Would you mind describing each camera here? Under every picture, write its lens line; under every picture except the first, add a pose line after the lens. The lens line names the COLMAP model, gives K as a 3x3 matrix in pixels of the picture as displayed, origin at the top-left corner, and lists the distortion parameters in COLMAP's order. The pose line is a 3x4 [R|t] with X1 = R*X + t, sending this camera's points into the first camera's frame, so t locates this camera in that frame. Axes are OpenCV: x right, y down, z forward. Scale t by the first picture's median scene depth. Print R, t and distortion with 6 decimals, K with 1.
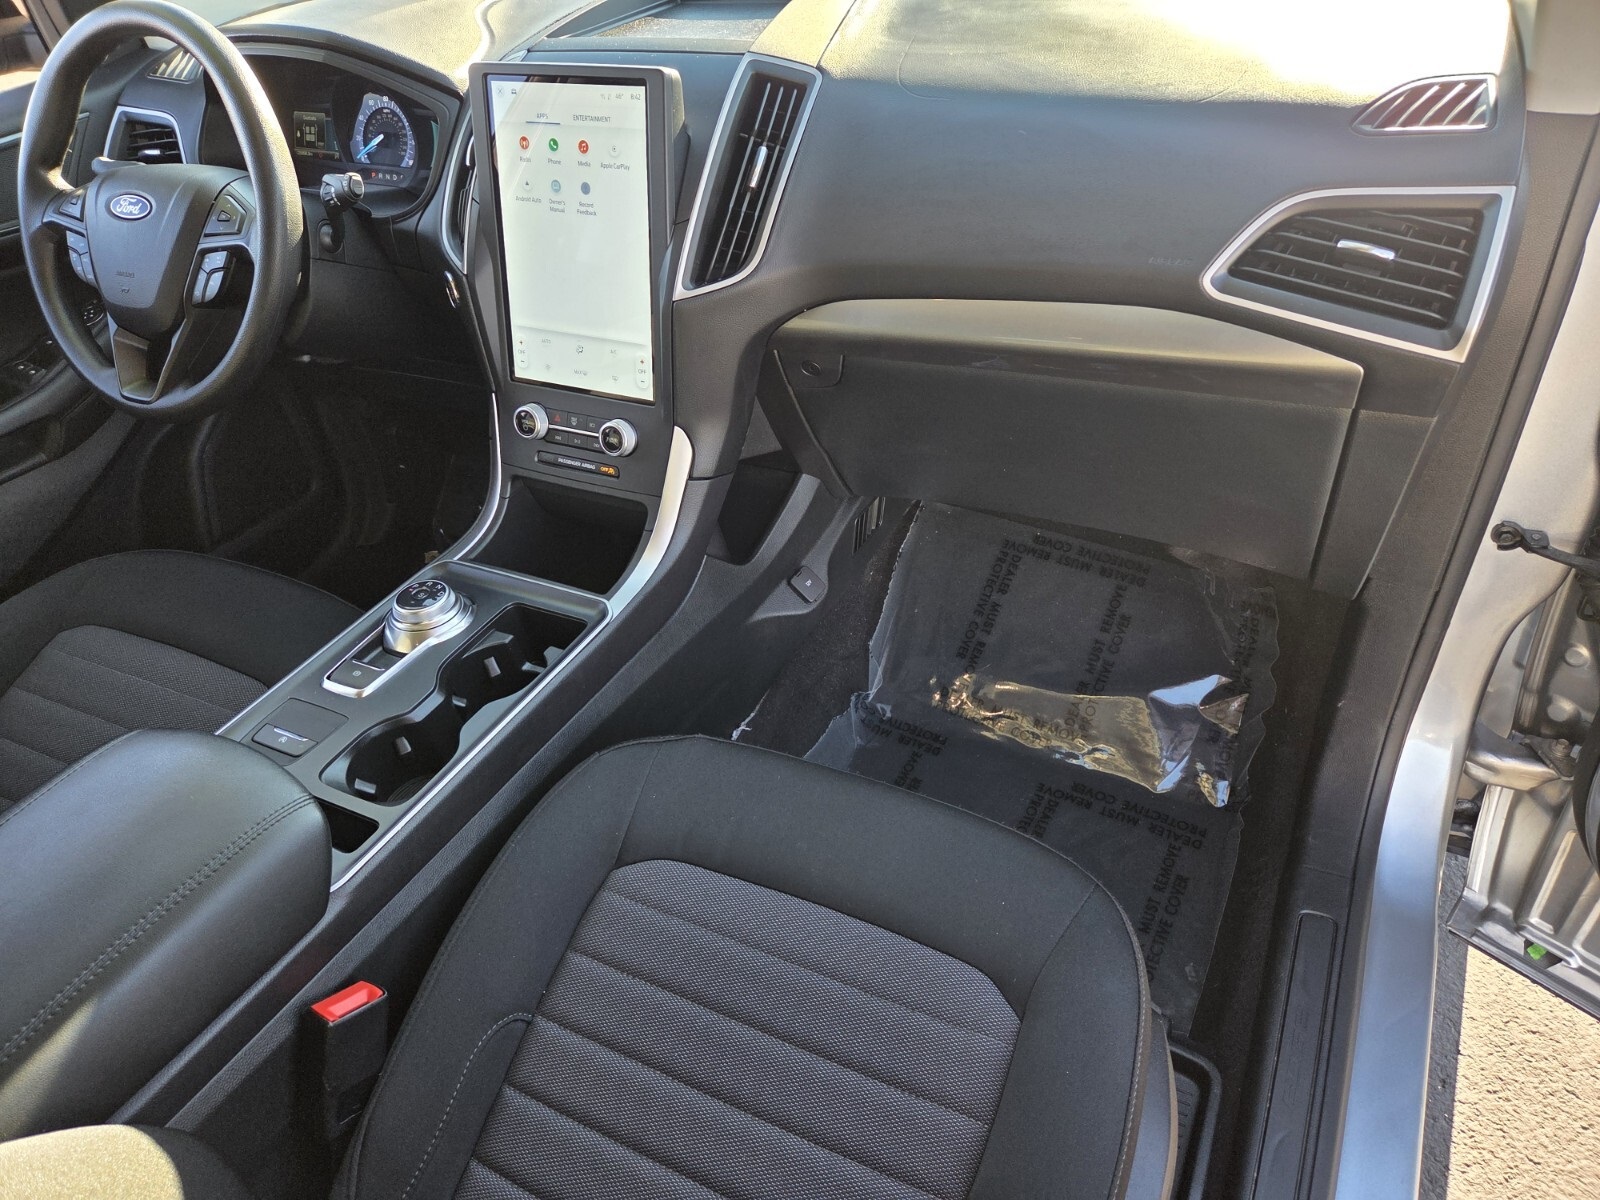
lens RADIAL K [[1078.8, 0, 797.0], [0, 1078.8, 621.1], [0, 0, 1]] dist [0.024228, -0.000634]
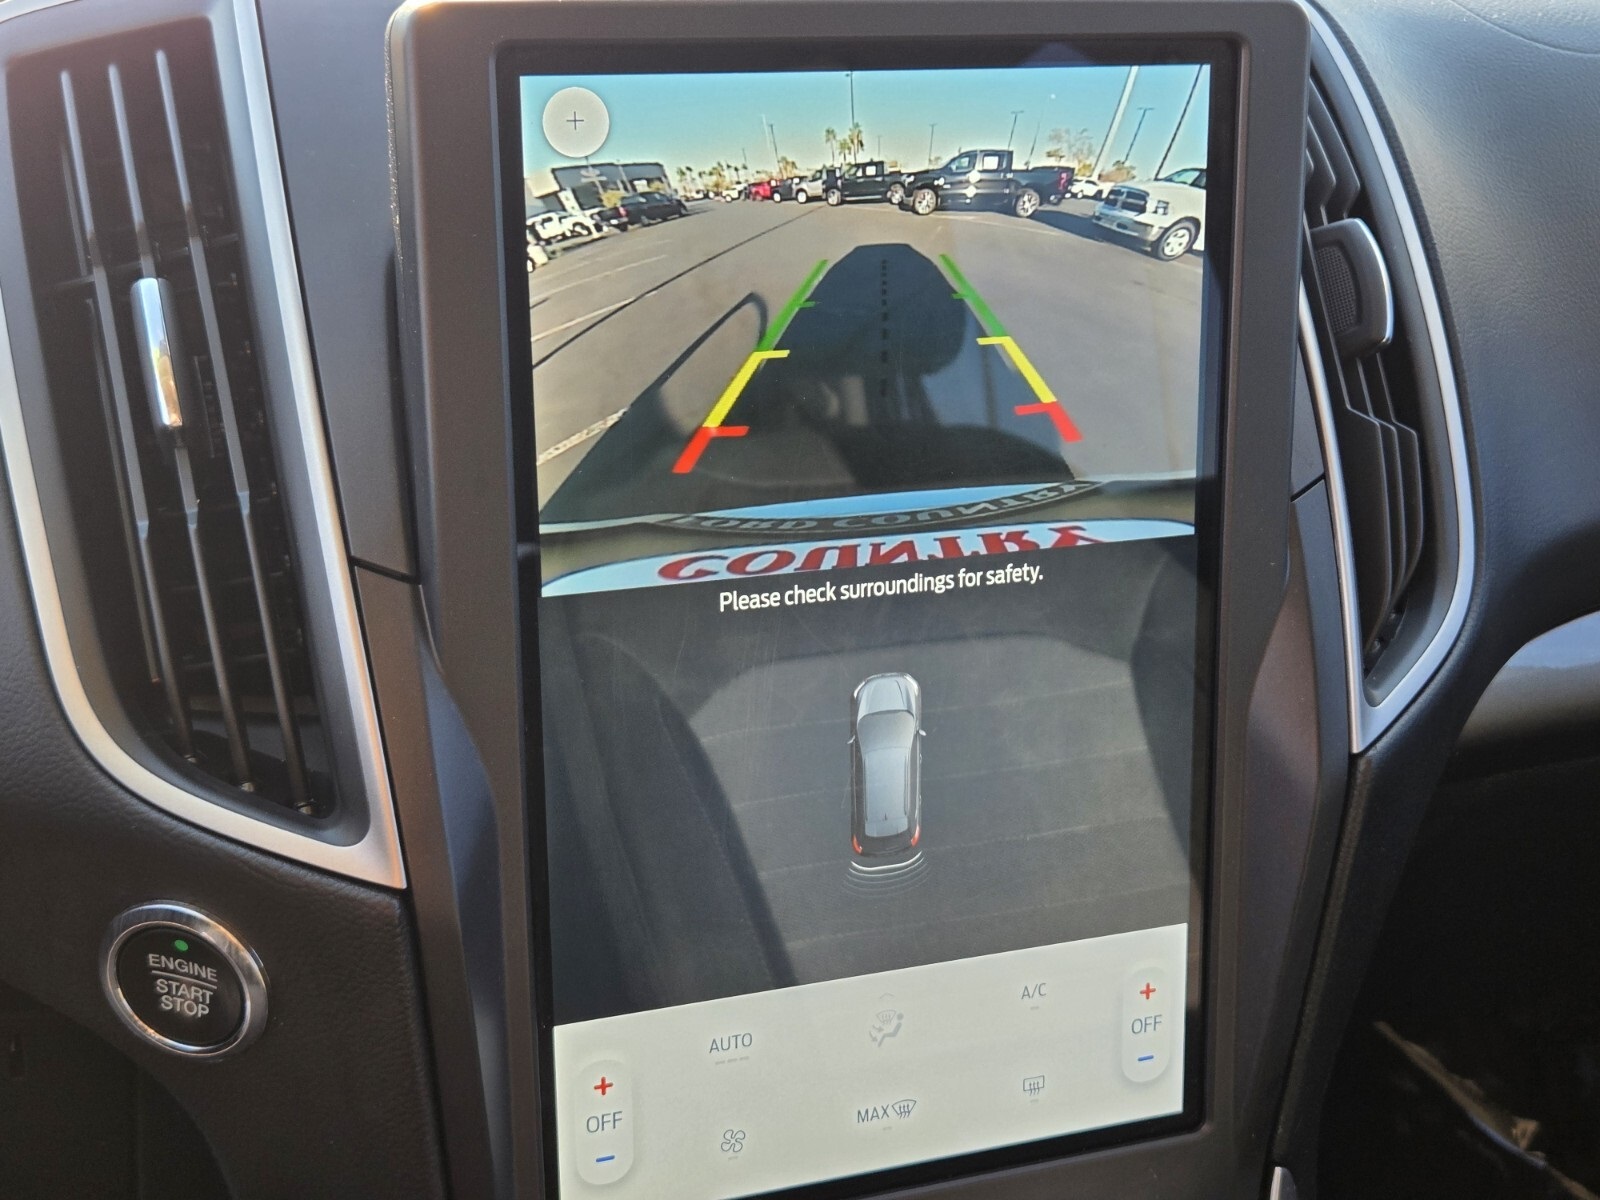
lens RADIAL K [[2290.8, 0, 800.0], [0, 2290.8, 648.0], [0, 0, 1]] dist [0.011300, -0.098337]
pose [[0.658679, -0.230321, 0.716306, -0.587466], [0.354097, 0.934874, -0.025011, -0.333131], [-0.663895, 0.270116, 0.697338, 0.624162]]
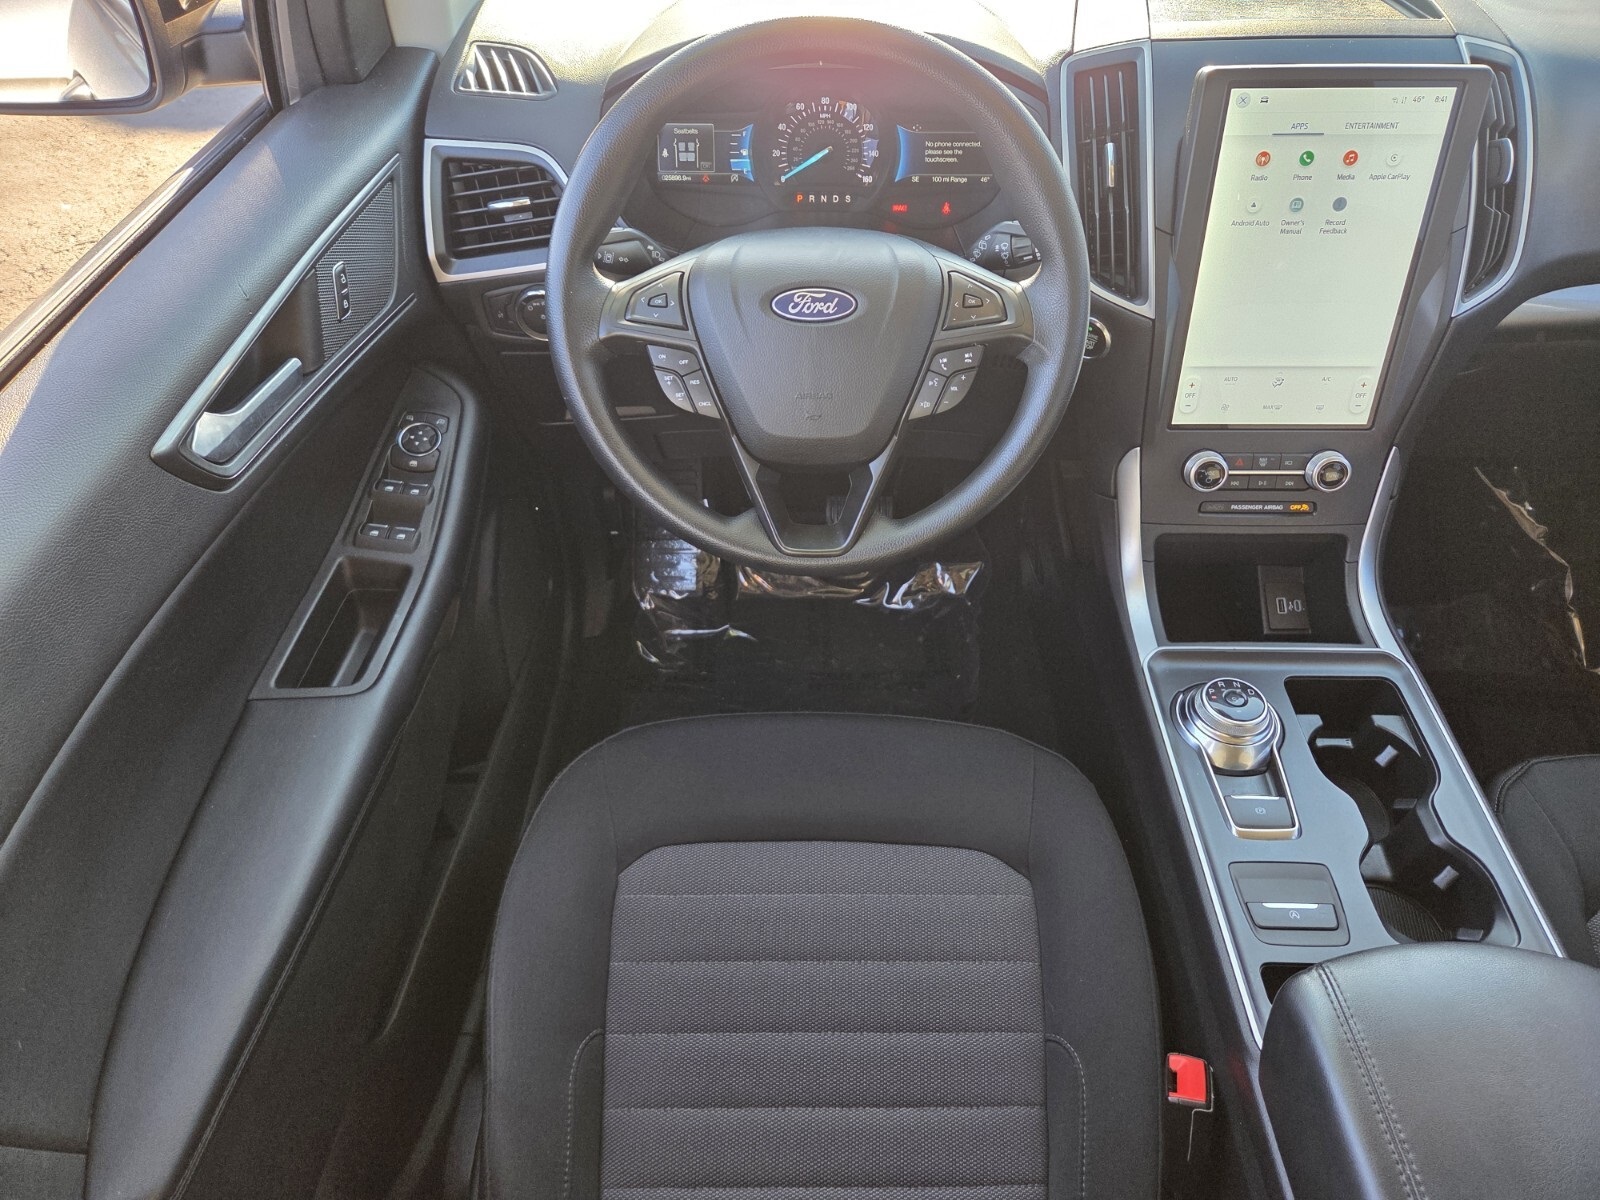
lens RADIAL K [[1078.5, 0, 806.8], [0, 1078.5, 597.5], [0, 0, 1]] dist [0.066543, -0.057058]
pose [[0.896593, -0.248356, 0.366662, -0.934982], [0.219686, 0.968323, 0.118693, -0.276163], [-0.384525, -0.025868, 0.922752, 0.321214]]
